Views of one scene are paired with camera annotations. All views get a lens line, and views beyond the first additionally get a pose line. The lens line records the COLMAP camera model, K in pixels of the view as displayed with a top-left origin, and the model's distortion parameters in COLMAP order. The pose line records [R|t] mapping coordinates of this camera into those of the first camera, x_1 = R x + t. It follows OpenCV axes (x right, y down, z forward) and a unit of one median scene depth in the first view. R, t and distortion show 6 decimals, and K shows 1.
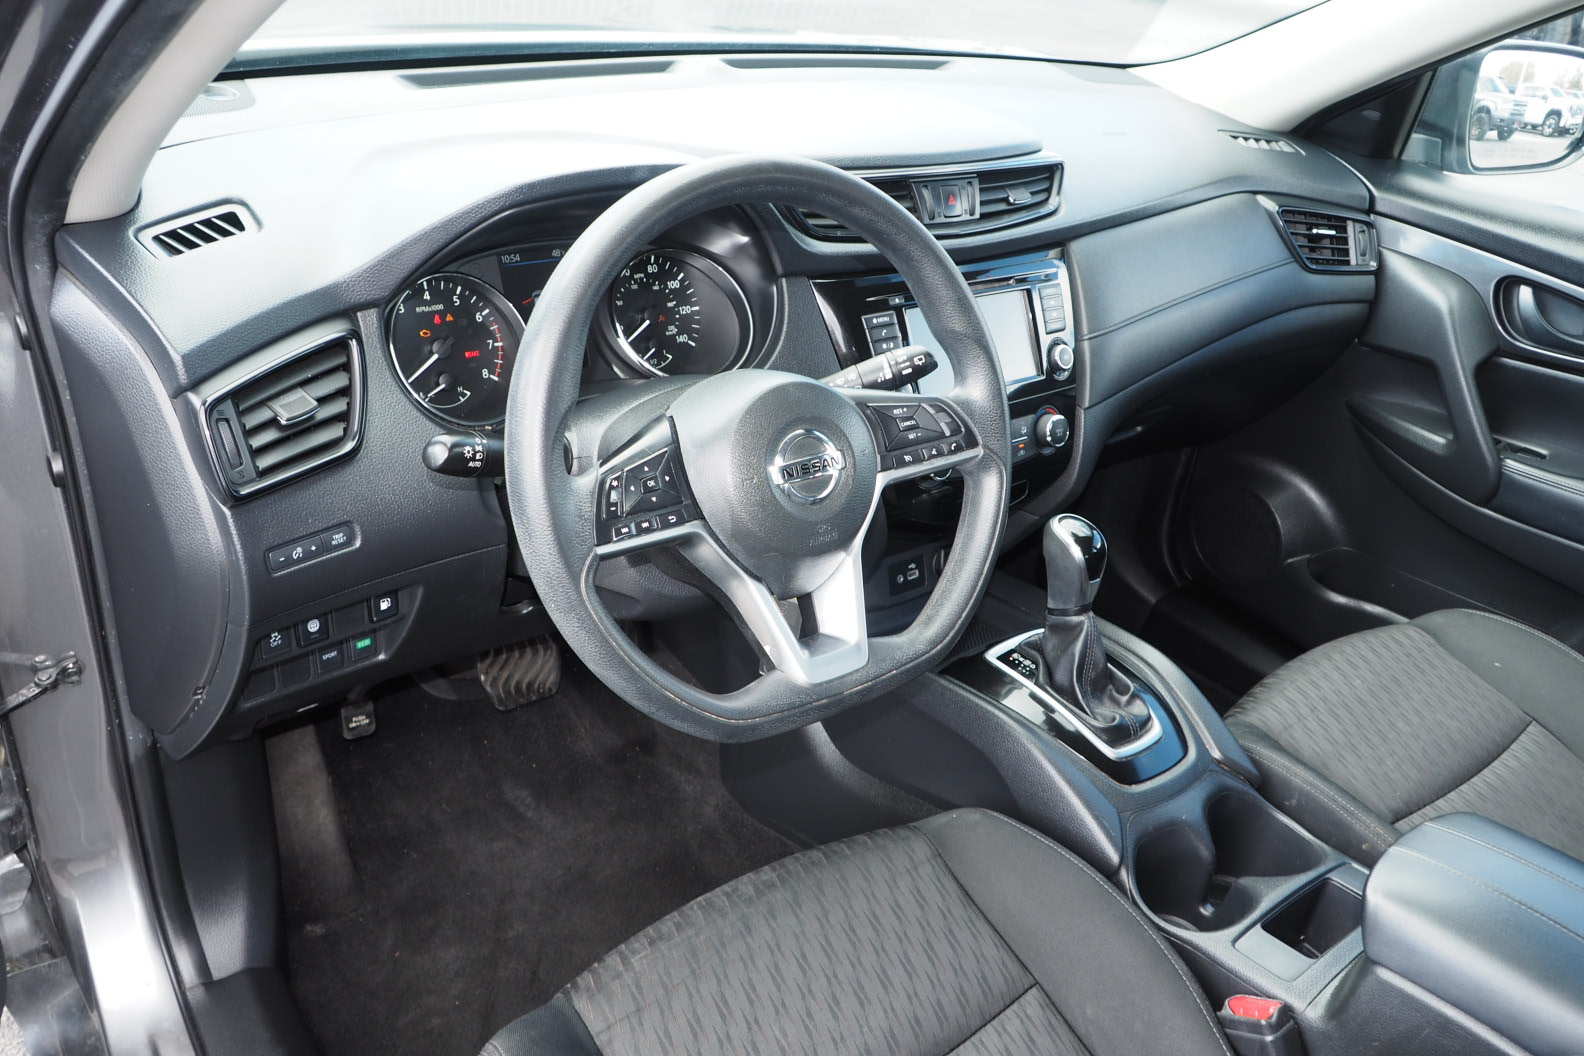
lens RADIAL K [[1233.3, 0, 797.9], [0, 1233.3, 531.0], [0, 0, 1]] dist [-0.003329, 0.001832]
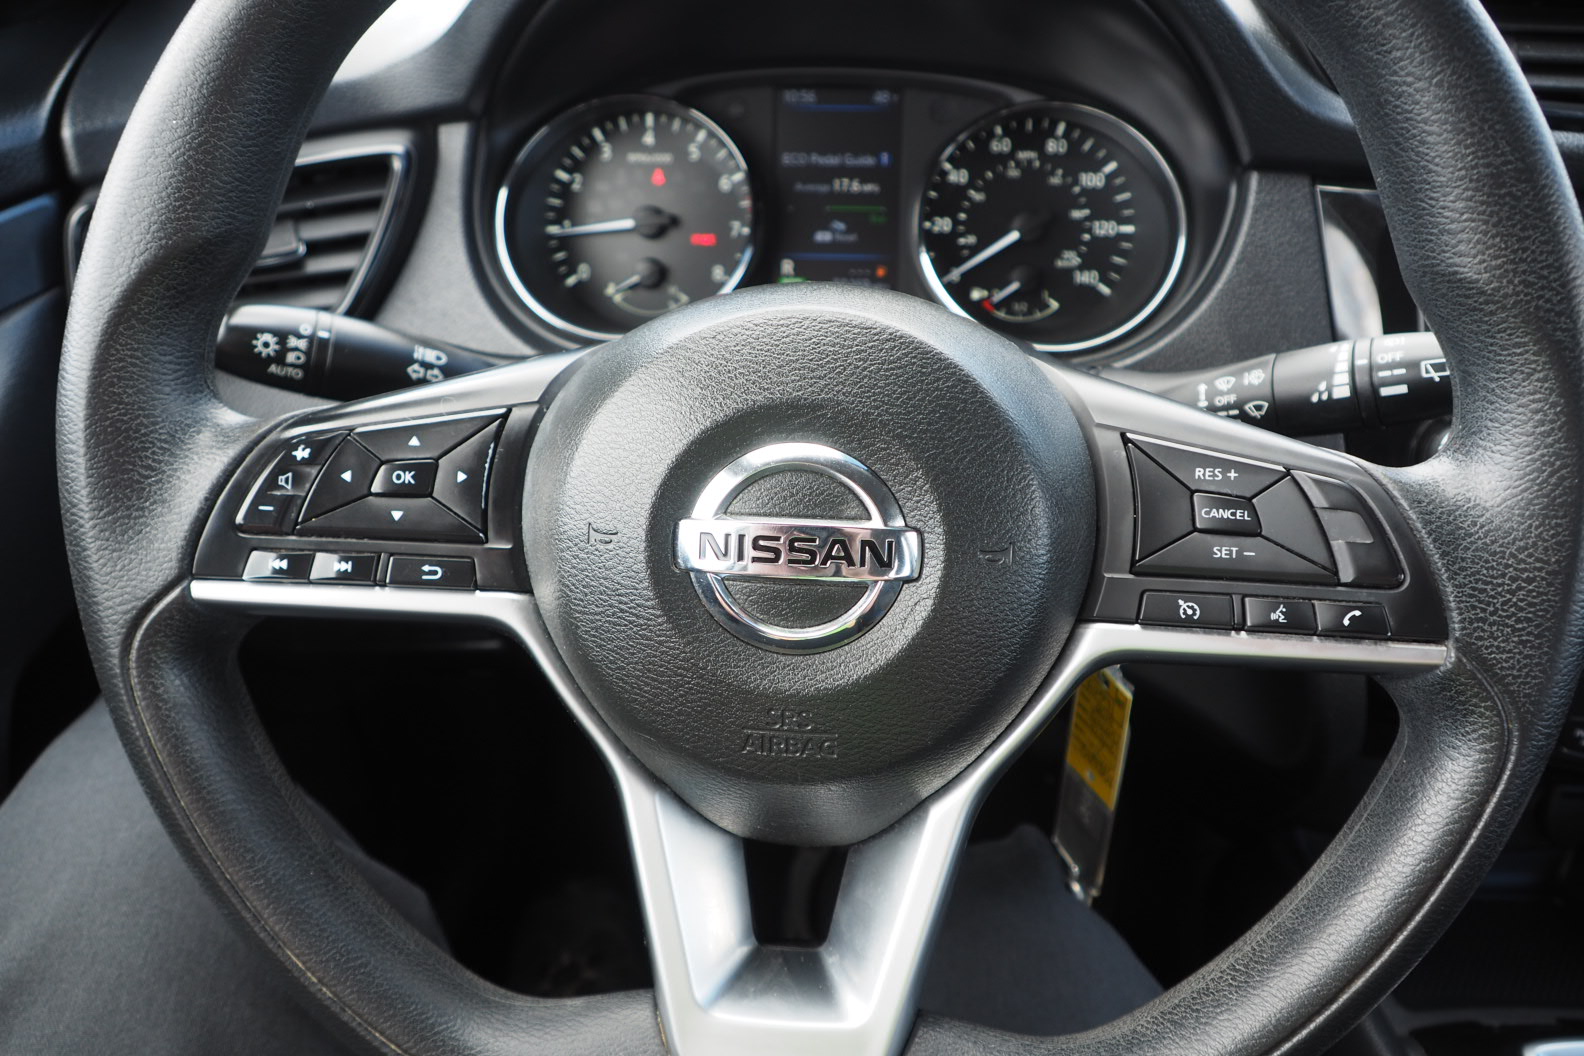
lens RADIAL K [[1125.6, 0, 792.9], [0, 1125.6, 533.2], [0, 0, 1]] dist [-0.043458, -0.003857]
pose [[0.755463, 0.267761, -0.597979, 0.133605], [-0.253791, 0.961019, 0.109693, -0.061026], [0.604041, 0.068893, 0.793970, 0.483742]]
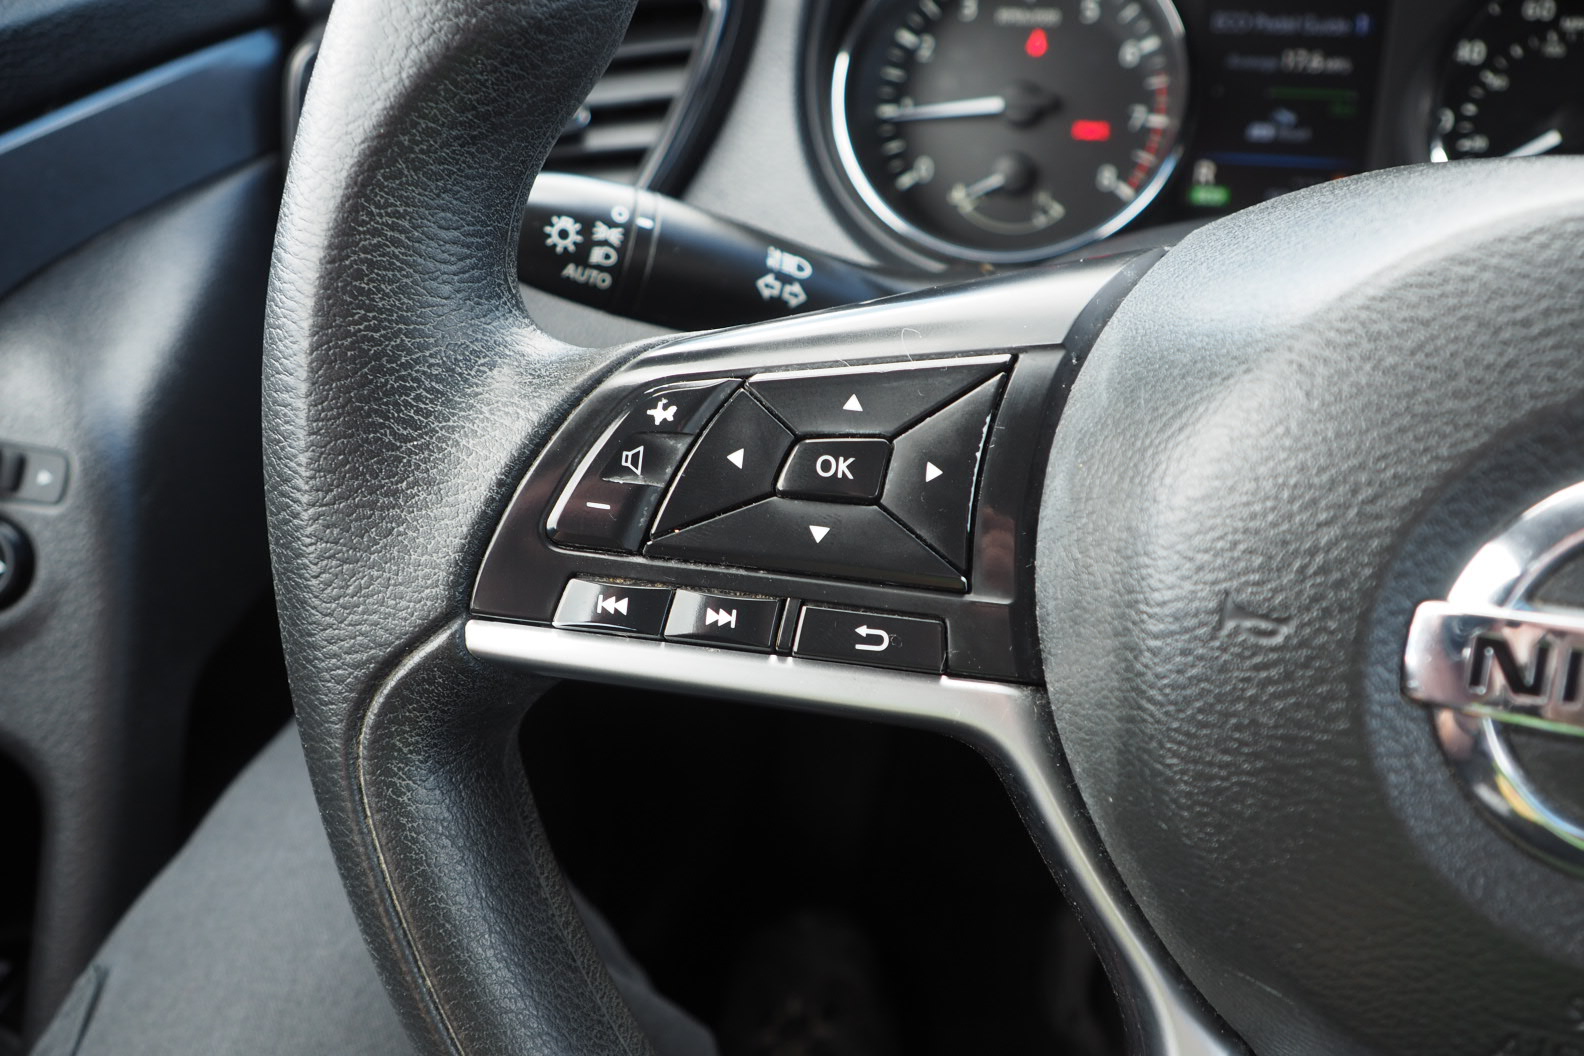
lens RADIAL K [[1169.7, 0, 773.7], [0, 1169.7, 528.5], [0, 0, 1]] dist [-0.042152, -0.005704]
pose [[0.623508, 0.345522, -0.701322, 0.020281], [-0.299268, 0.934199, 0.194192, -0.043231], [0.722272, 0.088803, 0.685884, 0.521783]]
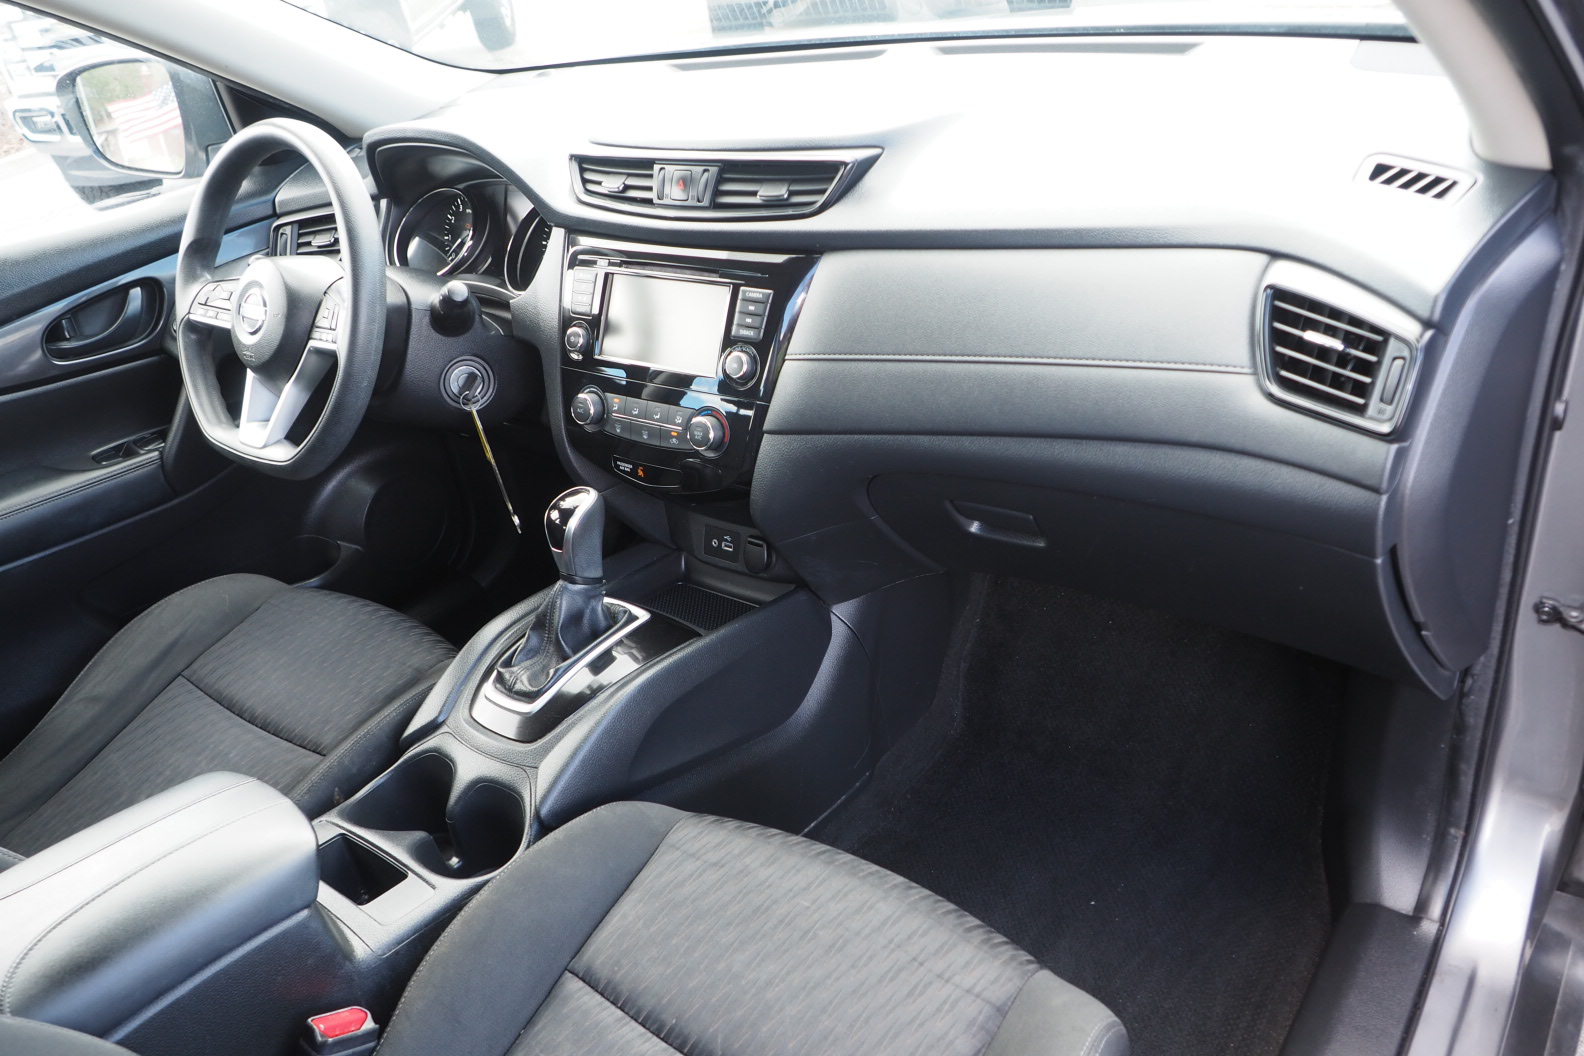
lens RADIAL K [[1169.7, 0, 773.7], [0, 1169.7, 528.5], [0, 0, 1]] dist [-0.042152, -0.005704]
pose [[0.237177, 0.354369, -0.904527, 1.088766], [-0.327895, 0.905656, 0.268834, -0.281868], [0.914457, 0.232829, 0.330996, 0.775029]]
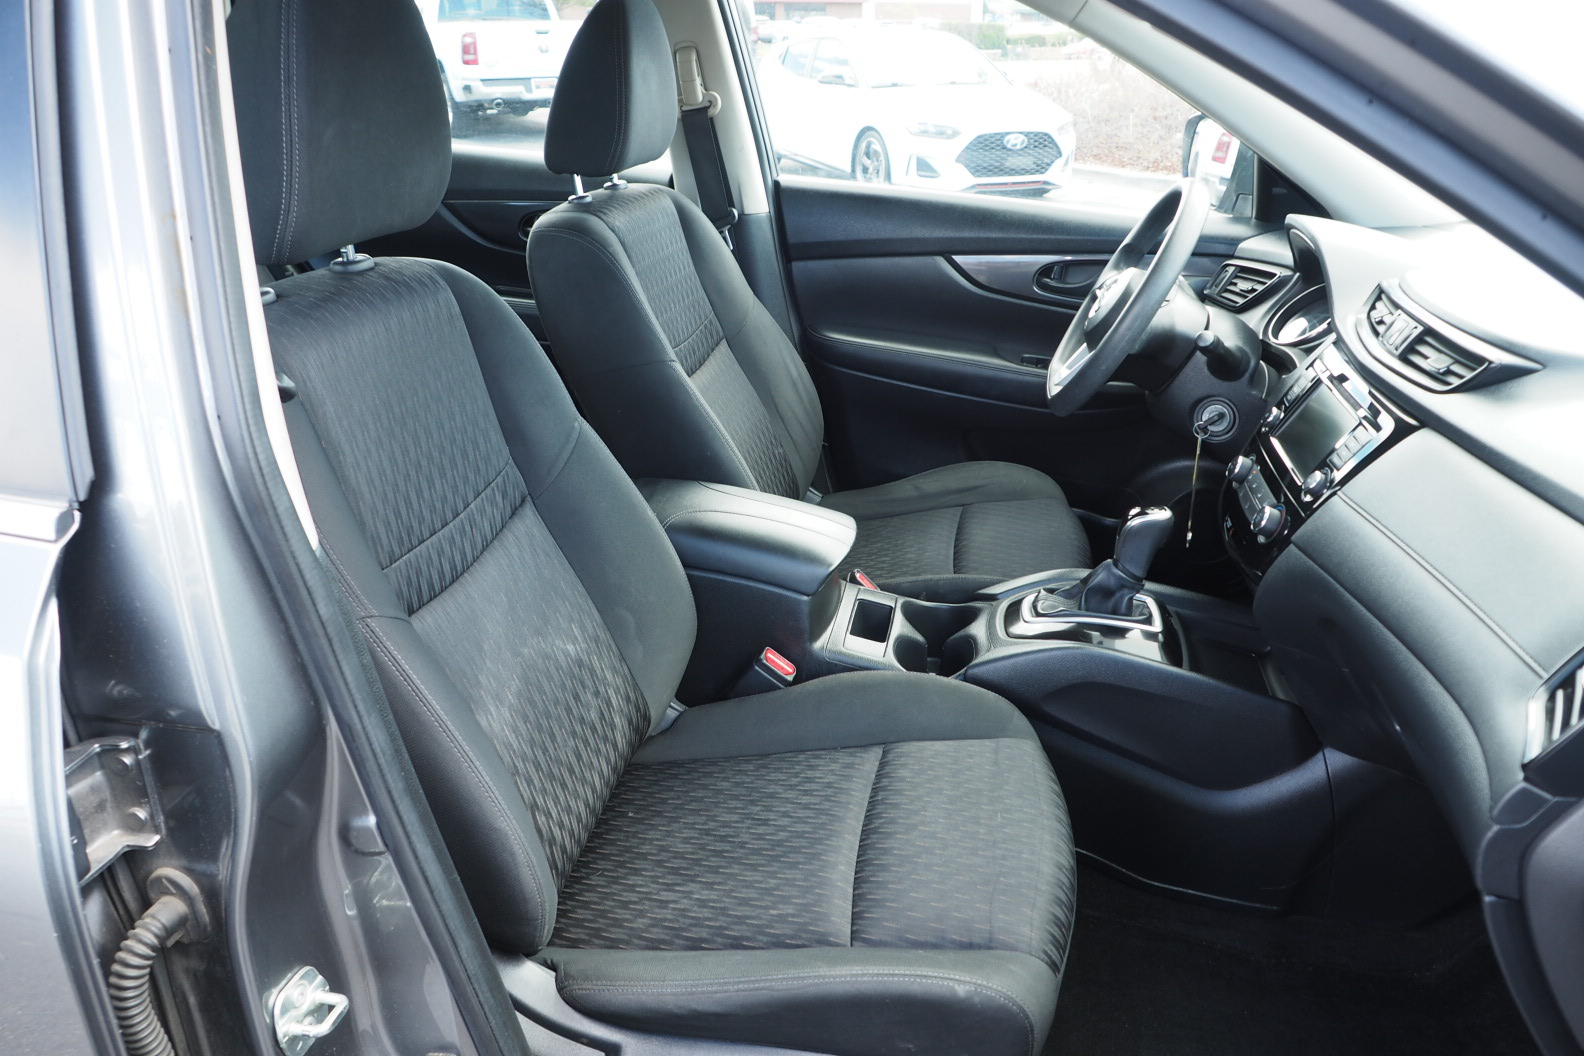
lens RADIAL K [[1125.6, 0, 792.9], [0, 1125.6, 533.2], [0, 0, 1]] dist [-0.043458, -0.003857]
pose [[-0.750513, 0.154672, -0.642500, 1.197632], [-0.411352, 0.651581, 0.637363, -0.552944], [0.517223, 0.742643, -0.425396, 1.236193]]
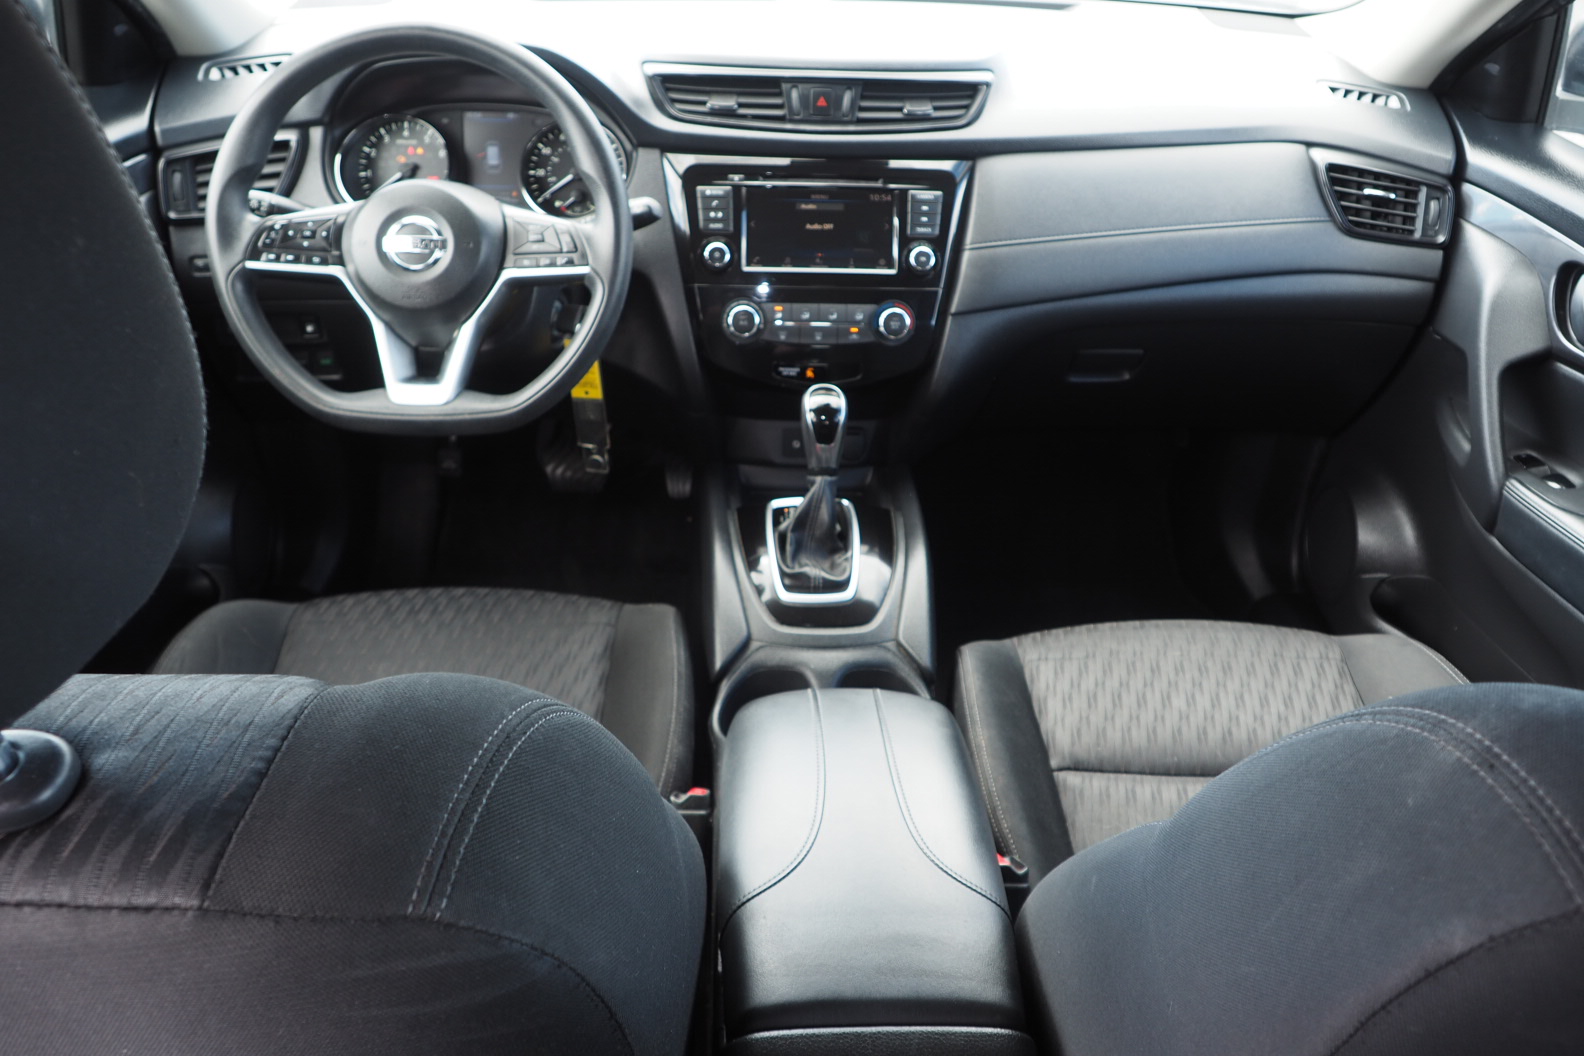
lens RADIAL K [[1212.6, 0, 791.8], [0, 1212.6, 515.1], [0, 0, 1]] dist [-0.010852, 0.000265]
pose [[0.813140, 0.235006, -0.532518, 0.749923], [-0.238759, 0.969029, 0.063066, 0.036067], [0.530846, 0.075861, 0.844066, 0.067596]]
